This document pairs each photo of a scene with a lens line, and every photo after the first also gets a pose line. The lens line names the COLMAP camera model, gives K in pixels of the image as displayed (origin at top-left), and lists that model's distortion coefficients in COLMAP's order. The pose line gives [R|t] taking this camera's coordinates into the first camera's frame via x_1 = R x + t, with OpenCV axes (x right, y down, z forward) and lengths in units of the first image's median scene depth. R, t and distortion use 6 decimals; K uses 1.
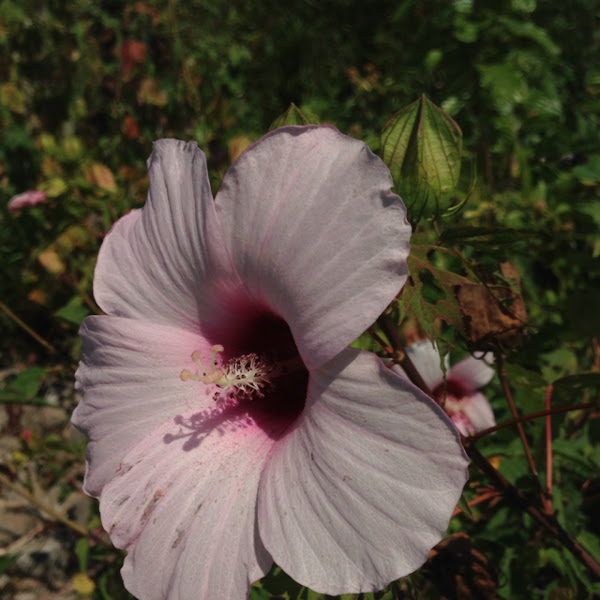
lens RADIAL K [[868.1, 0, 299.9], [0, 868.1, 326.2], [0, 0, 1]] dist [0.030005, 0.030627]
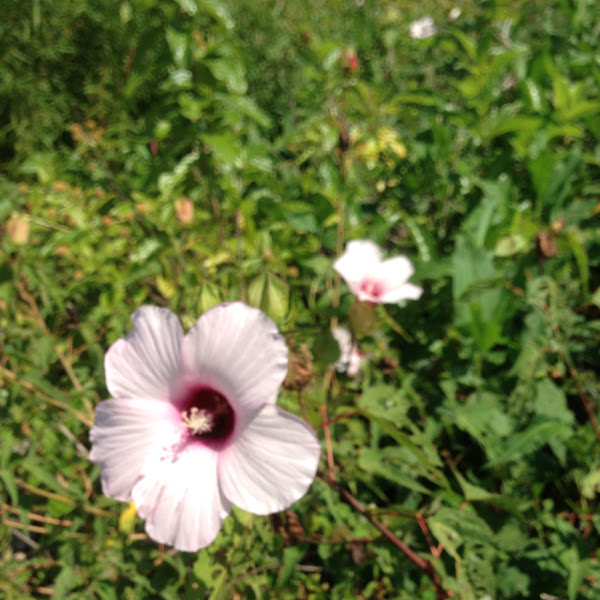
lens RADIAL K [[868.1, 0, 299.9], [0, 868.1, 326.2], [0, 0, 1]] dist [0.030005, 0.030627]
pose [[0.944181, -0.090097, 0.316867, -0.468488], [0.099347, 0.994966, -0.013123, -0.114315], [-0.314090, 0.043870, 0.948379, -0.997670]]
